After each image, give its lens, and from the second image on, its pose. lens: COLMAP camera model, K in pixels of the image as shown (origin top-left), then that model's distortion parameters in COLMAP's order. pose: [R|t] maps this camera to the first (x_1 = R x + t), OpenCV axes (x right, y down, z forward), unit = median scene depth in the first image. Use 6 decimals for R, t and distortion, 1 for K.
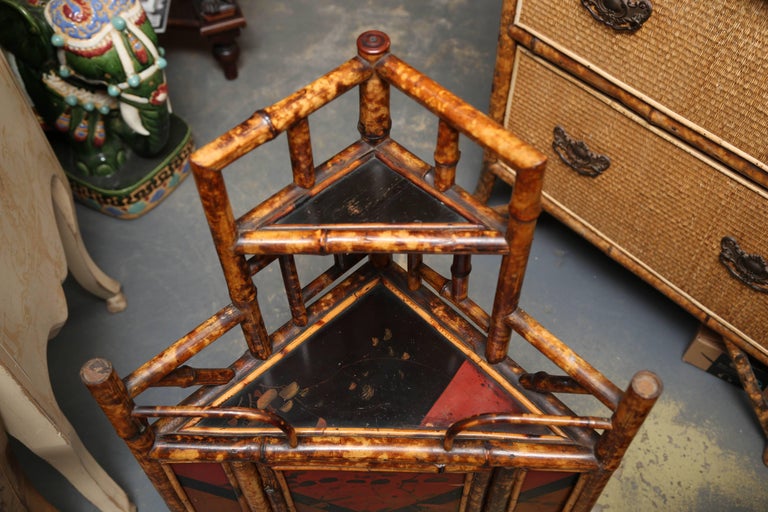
lens RADIAL K [[747.6, 0, 384.0], [0, 747.6, 256.0], [0, 0, 1]] dist [0.040779, -0.006164]
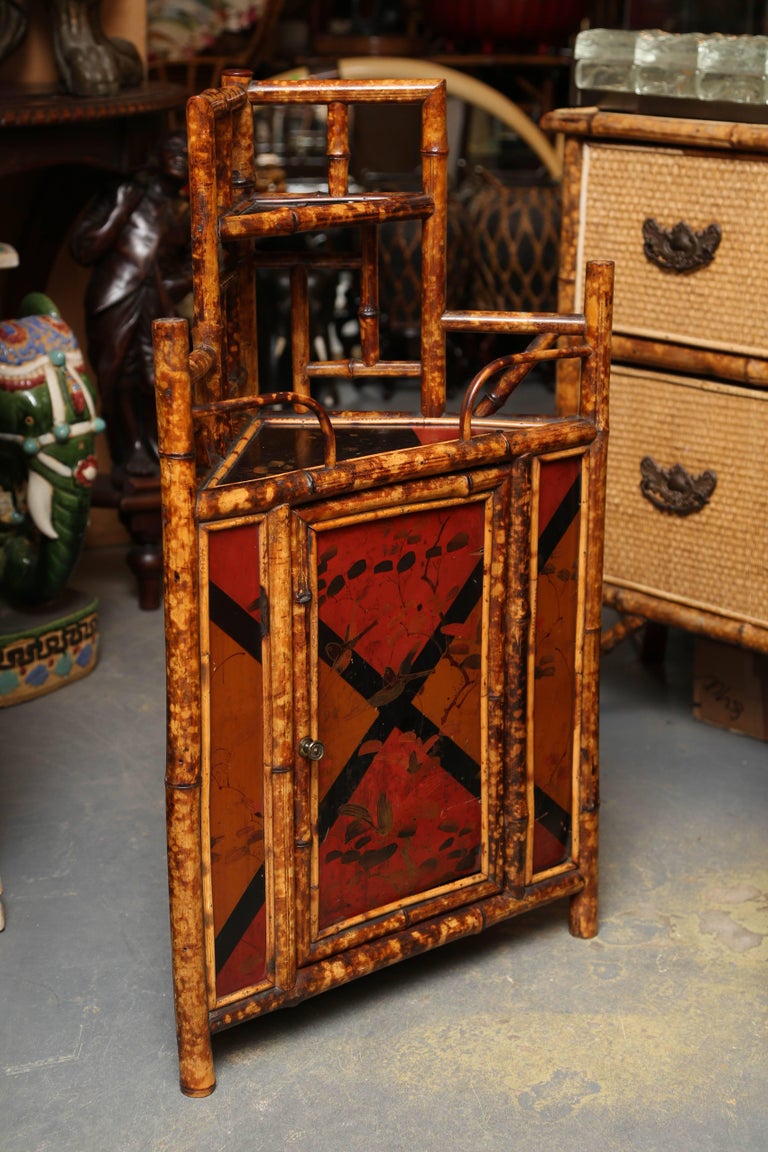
lens RADIAL K [[1860.4, 0, 354.6], [0, 1860.4, 571.1], [0, 0, 1]] dist [0.142861, 0.065653]
pose [[0.999783, 0.018160, -0.010230, -0.032528], [-0.020703, 0.808377, -0.588301, 1.058711], [-0.002414, 0.588385, 0.808577, -0.433678]]
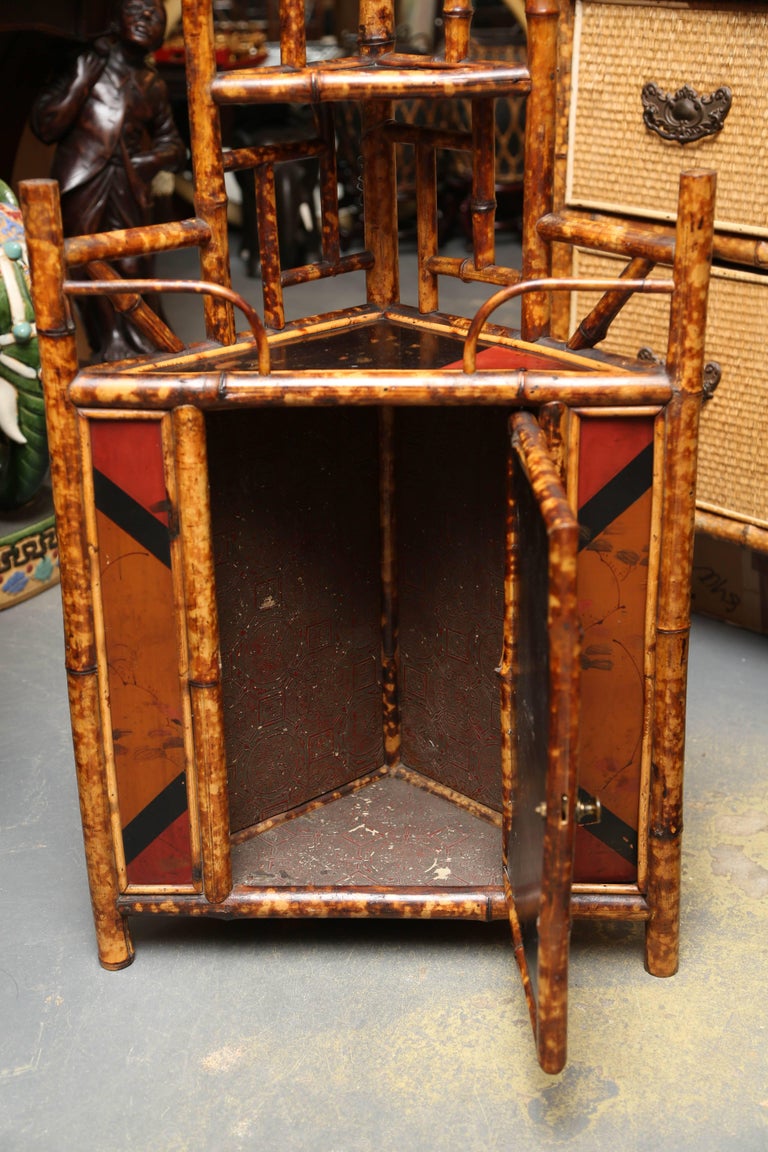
lens RADIAL K [[1586.3, 0, 384.4], [0, 1586.3, 586.8], [0, 0, 1]] dist [0.156955, -0.002335]
pose [[0.999927, -0.008223, 0.008885, -0.020551], [0.011509, 0.873330, -0.486993, 0.775995], [-0.003755, 0.487059, 0.873361, -0.183482]]
